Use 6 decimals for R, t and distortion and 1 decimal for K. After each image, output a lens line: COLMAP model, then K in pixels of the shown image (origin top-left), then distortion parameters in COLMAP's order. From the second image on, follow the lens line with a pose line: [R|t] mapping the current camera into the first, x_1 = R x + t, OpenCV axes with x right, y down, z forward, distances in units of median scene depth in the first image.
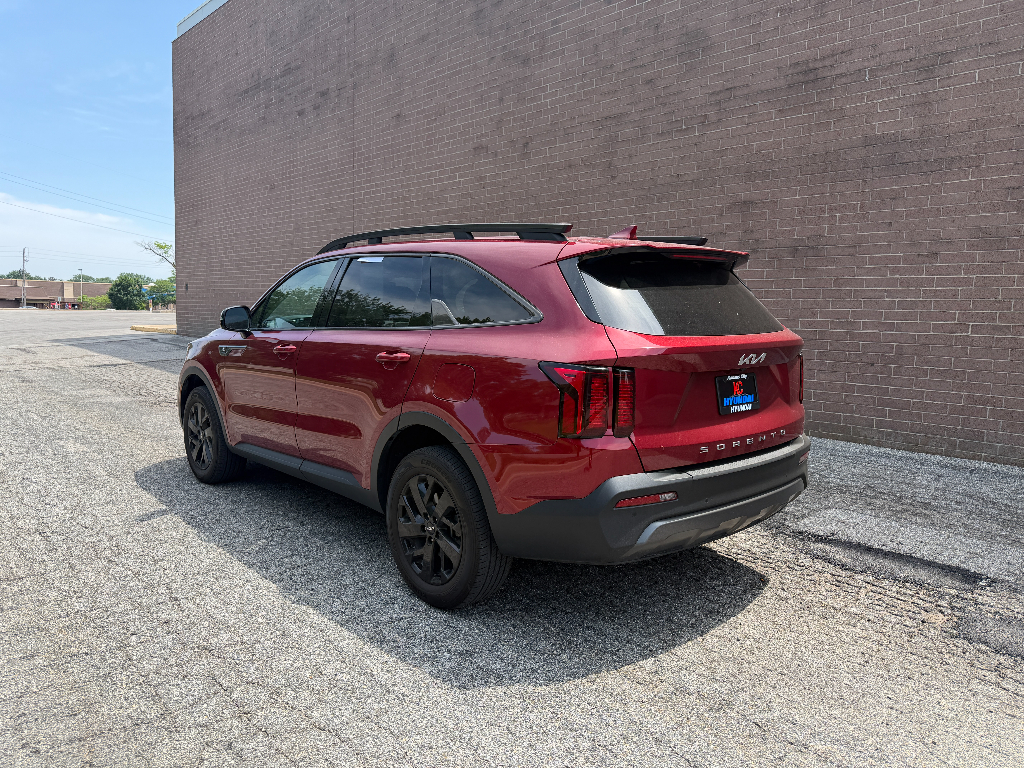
lens RADIAL K [[718.4, 0, 509.7], [0, 718.4, 398.7], [0, 0, 1]] dist [0.046284, -0.076855]
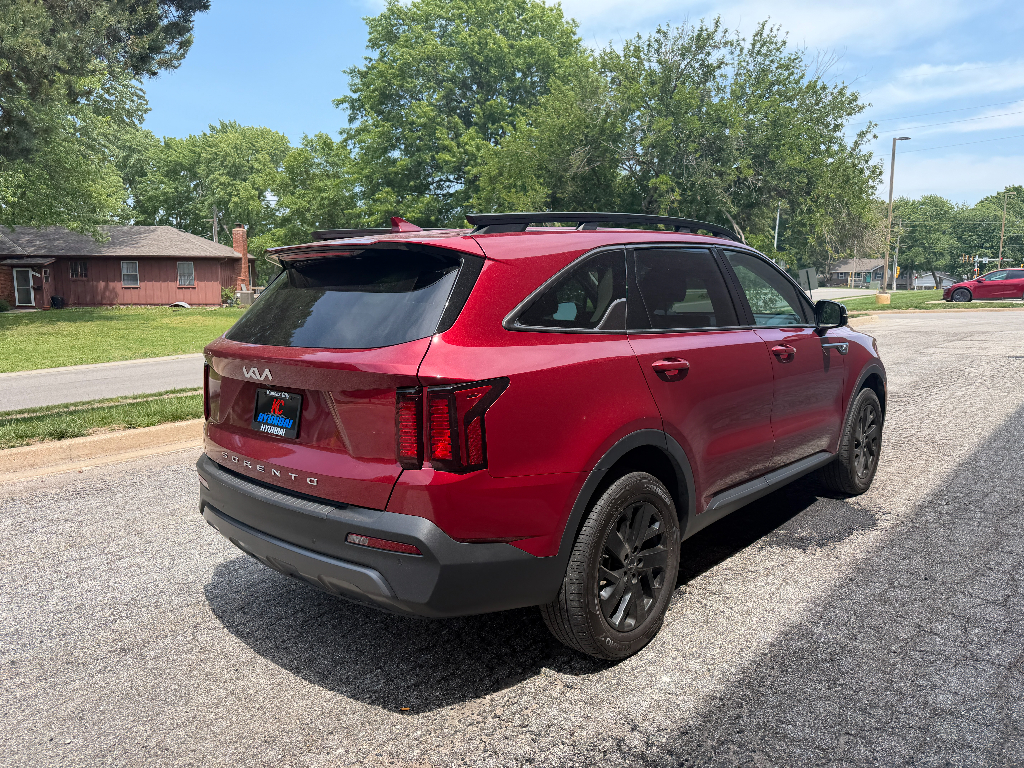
lens RADIAL K [[742.7, 0, 512.0], [0, 742.7, 384.0], [0, 0, 1]] dist [-0.001318, -0.008201]
pose [[0.075089, 0.117531, -0.990226, 0.615776], [-0.111478, 0.987794, 0.108788, -0.086206], [0.990926, 0.102220, 0.087275, 0.607725]]
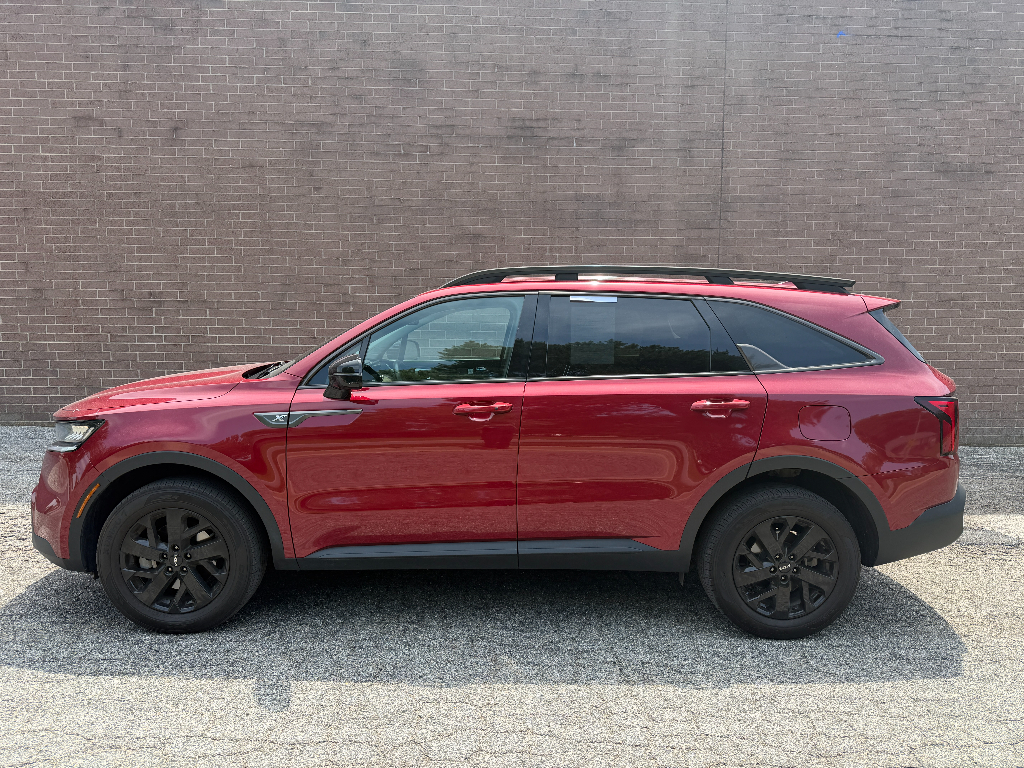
lens RADIAL K [[718.4, 0, 509.7], [0, 718.4, 398.7], [0, 0, 1]] dist [0.046284, -0.076855]
pose [[0.647262, -0.088551, 0.757107, -0.599642], [0.096238, 0.994775, 0.034073, -0.070326], [-0.756168, 0.050809, 0.652402, 0.324667]]
